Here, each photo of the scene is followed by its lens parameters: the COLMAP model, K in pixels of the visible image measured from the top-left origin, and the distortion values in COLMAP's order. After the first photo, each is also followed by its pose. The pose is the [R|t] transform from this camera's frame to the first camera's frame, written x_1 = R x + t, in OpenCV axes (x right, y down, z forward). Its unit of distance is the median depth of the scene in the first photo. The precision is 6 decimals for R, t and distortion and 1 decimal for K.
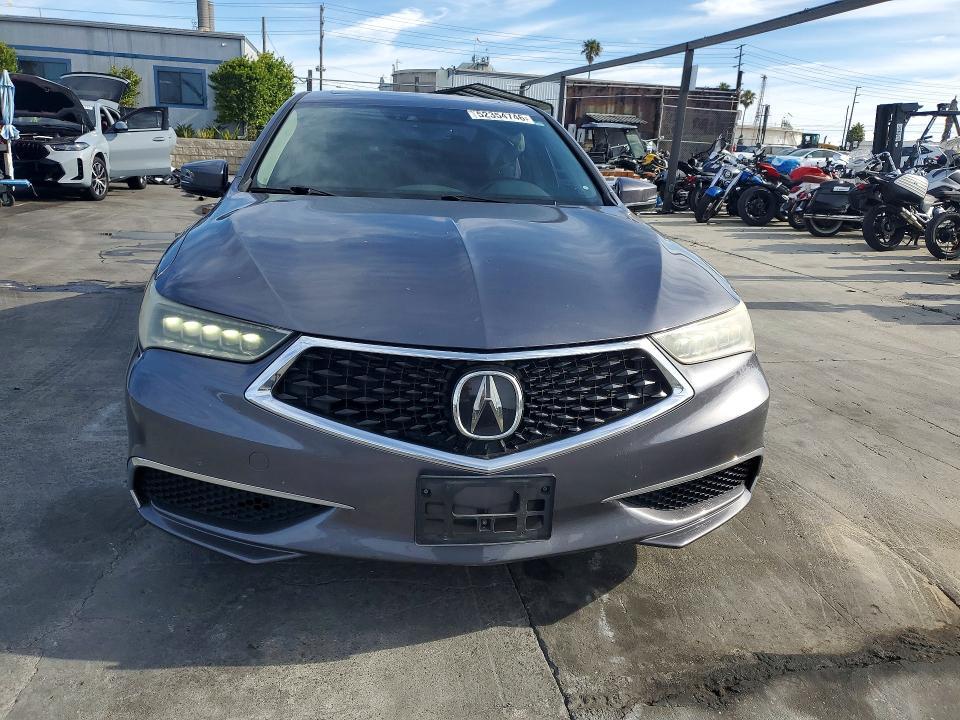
lens RADIAL K [[735.8, 0, 480.0], [0, 735.8, 360.0], [0, 0, 1]] dist [0.014099, 0.006573]
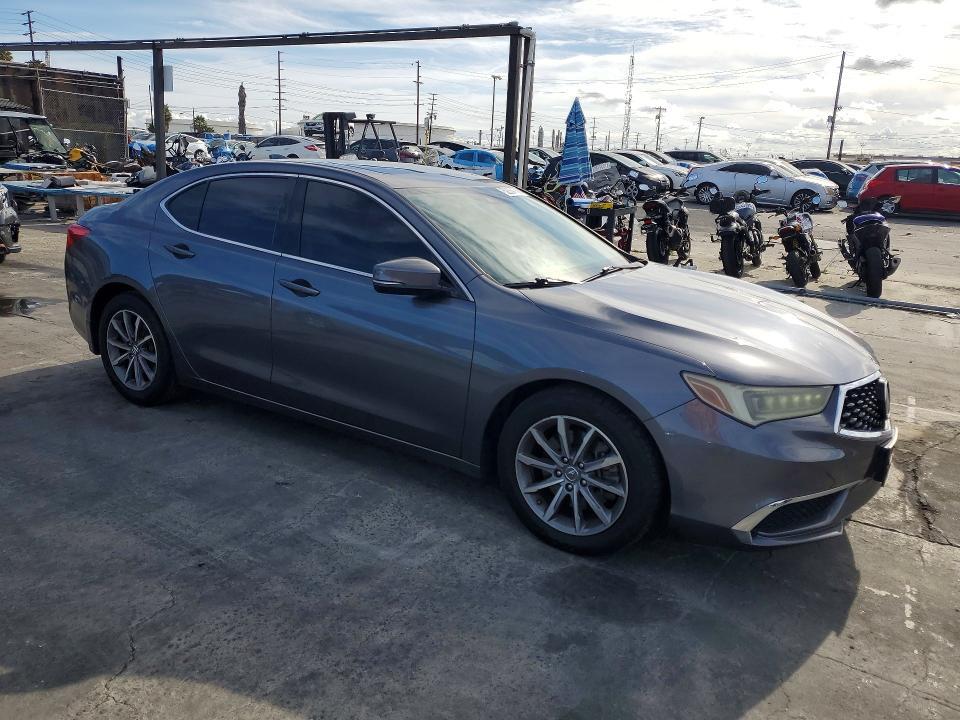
lens RADIAL K [[735.8, 0, 480.0], [0, 735.8, 360.0], [0, 0, 1]] dist [0.014099, 0.006573]
pose [[0.668286, -0.209977, 0.713655, -0.413882], [0.191561, 0.975559, 0.107654, -0.088530], [-0.718818, 0.064765, 0.692175, 0.100490]]
